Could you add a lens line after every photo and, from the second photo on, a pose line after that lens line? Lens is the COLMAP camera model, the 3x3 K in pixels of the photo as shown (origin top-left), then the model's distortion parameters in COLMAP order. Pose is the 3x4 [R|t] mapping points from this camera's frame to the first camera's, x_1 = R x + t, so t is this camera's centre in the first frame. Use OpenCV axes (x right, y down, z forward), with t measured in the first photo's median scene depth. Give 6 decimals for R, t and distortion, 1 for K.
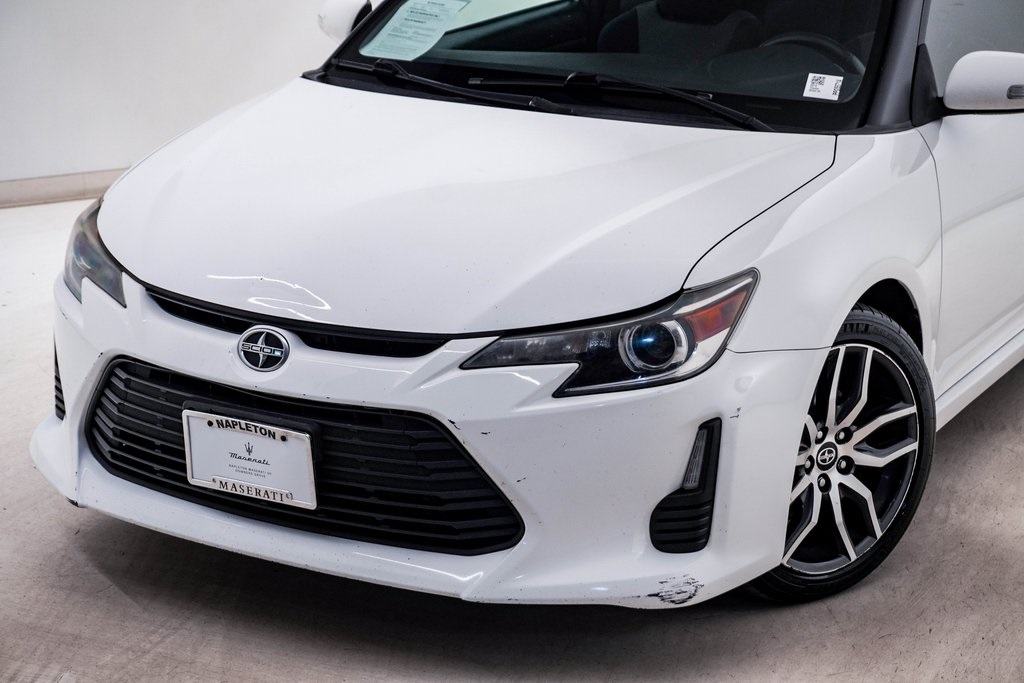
lens RADIAL K [[2167.2, 0, 511.2], [0, 2167.2, 357.7], [0, 0, 1]] dist [-0.019092, 0.234567]
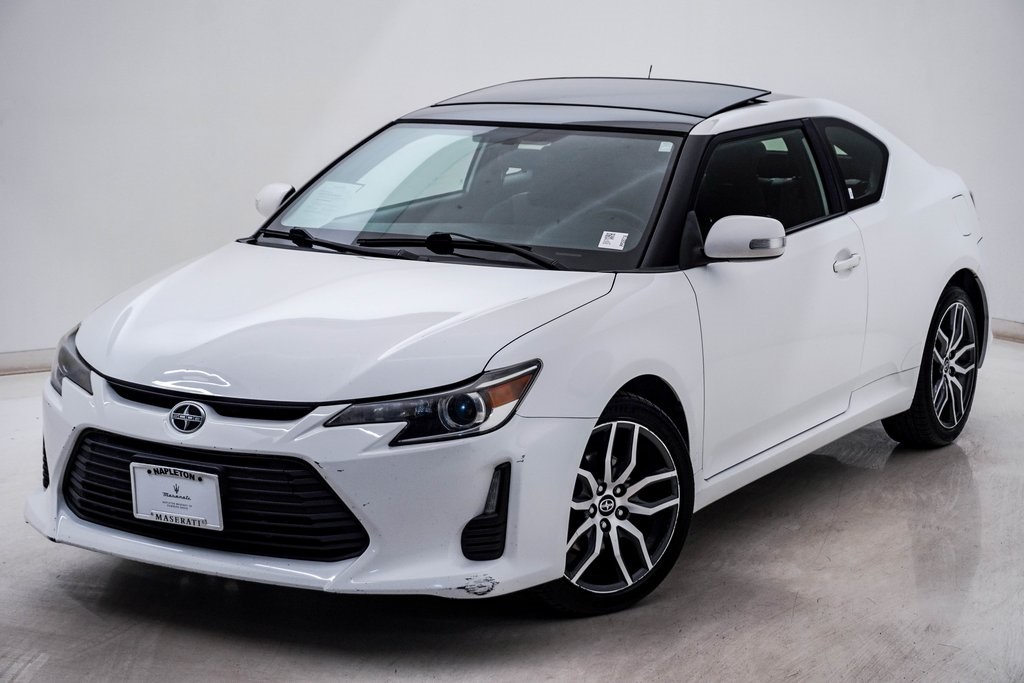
lens RADIAL K [[2167.2, 0, 511.2], [0, 2167.2, 357.7], [0, 0, 1]] dist [-0.019092, 0.234567]
pose [[0.999920, -0.003777, -0.012067, 0.112369], [0.002406, 0.993746, -0.111640, 0.115125], [0.012413, 0.111602, 0.993675, -0.395272]]
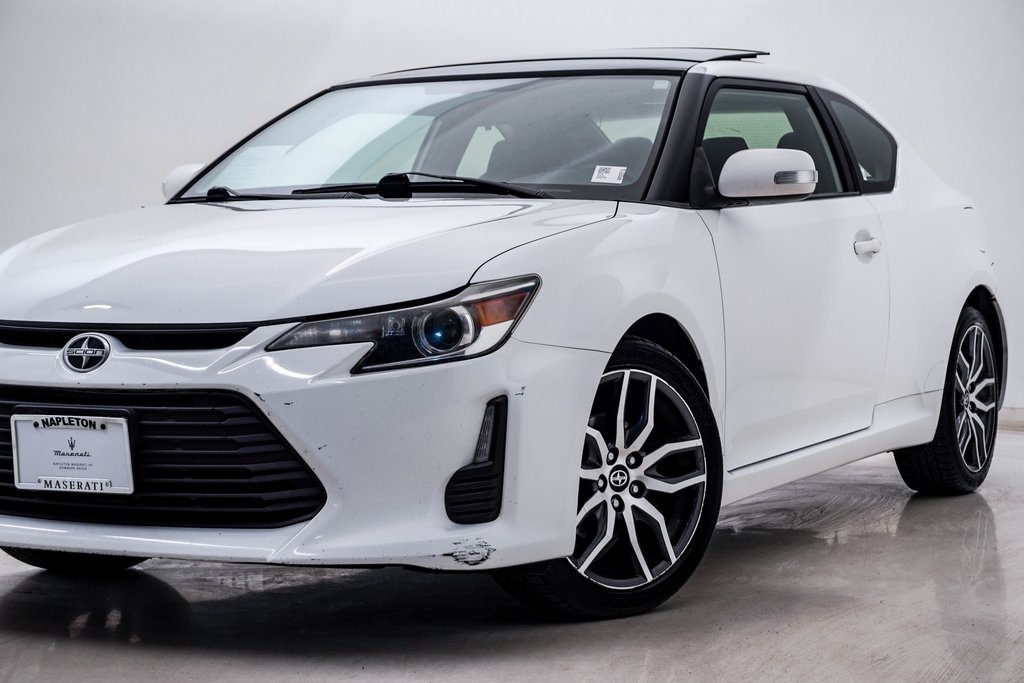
lens RADIAL K [[2167.2, 0, 511.2], [0, 2167.2, 357.7], [0, 0, 1]] dist [-0.019092, 0.234567]
pose [[0.998766, -0.019646, 0.045620, 0.048679], [0.029555, 0.973228, -0.227932, 0.253176], [-0.039921, 0.228999, 0.972608, -0.063121]]
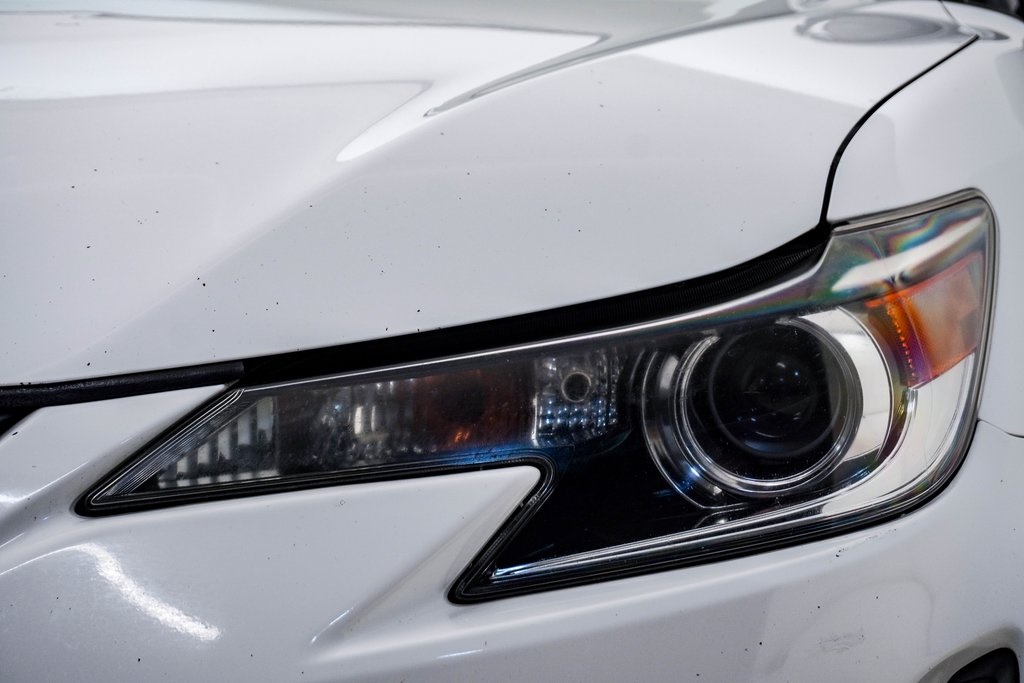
lens RADIAL K [[2167.2, 0, 511.2], [0, 2167.2, 357.7], [0, 0, 1]] dist [-0.019092, 0.234567]
pose [[0.966641, -0.033781, 0.253899, -0.037365], [0.081716, 0.980138, -0.180698, 0.035738], [-0.242752, 0.195418, 0.950202, 0.723788]]
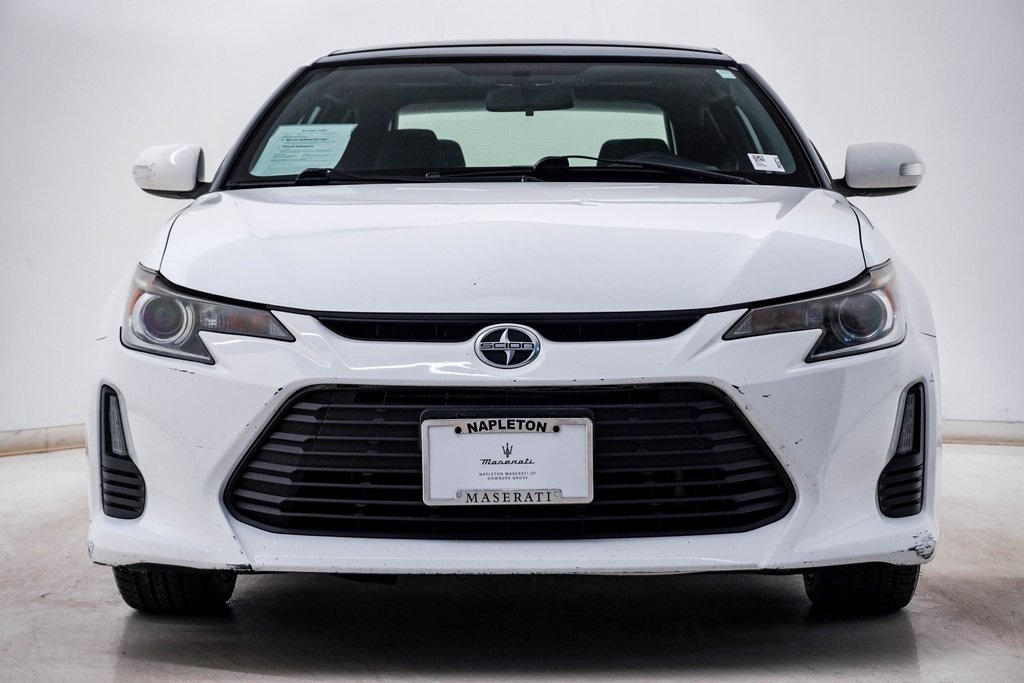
lens RADIAL K [[2167.2, 0, 511.2], [0, 2167.2, 357.7], [0, 0, 1]] dist [-0.019092, 0.234567]
pose [[0.872076, -0.037675, 0.487919, -0.581048], [0.151095, 0.969048, -0.195233, 0.188312], [-0.465461, 0.243980, 0.850776, 0.189312]]
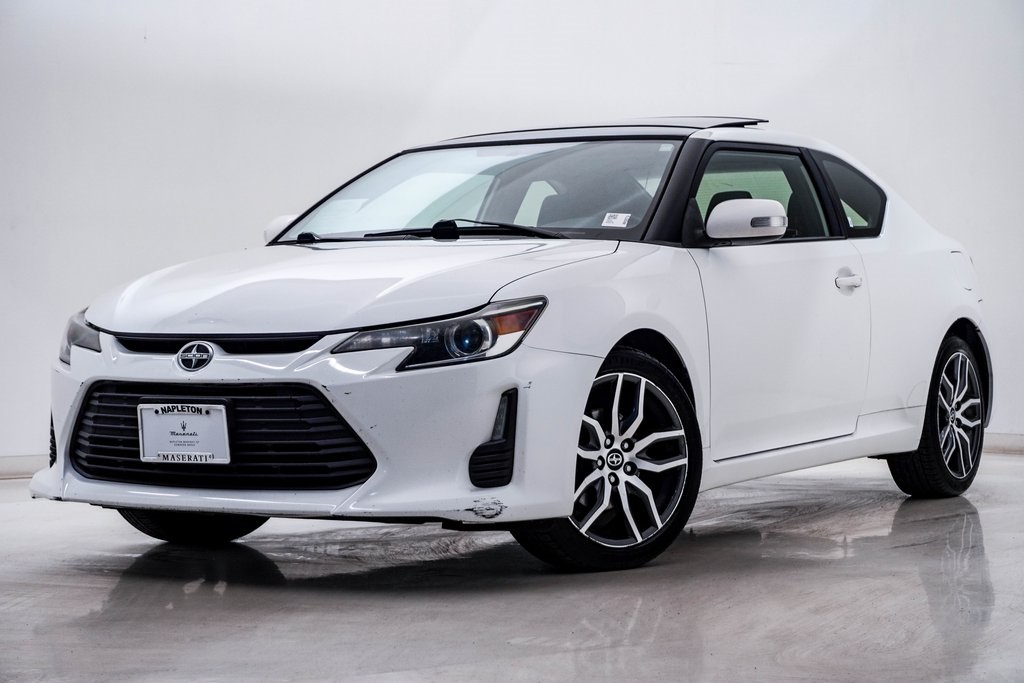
lens RADIAL K [[2167.2, 0, 511.2], [0, 2167.2, 357.7], [0, 0, 1]] dist [-0.019092, 0.234567]
pose [[0.999736, -0.018492, -0.013653, 0.110361], [0.014352, 0.966127, -0.257669, 0.364188], [0.017955, 0.257405, 0.966137, -0.357293]]
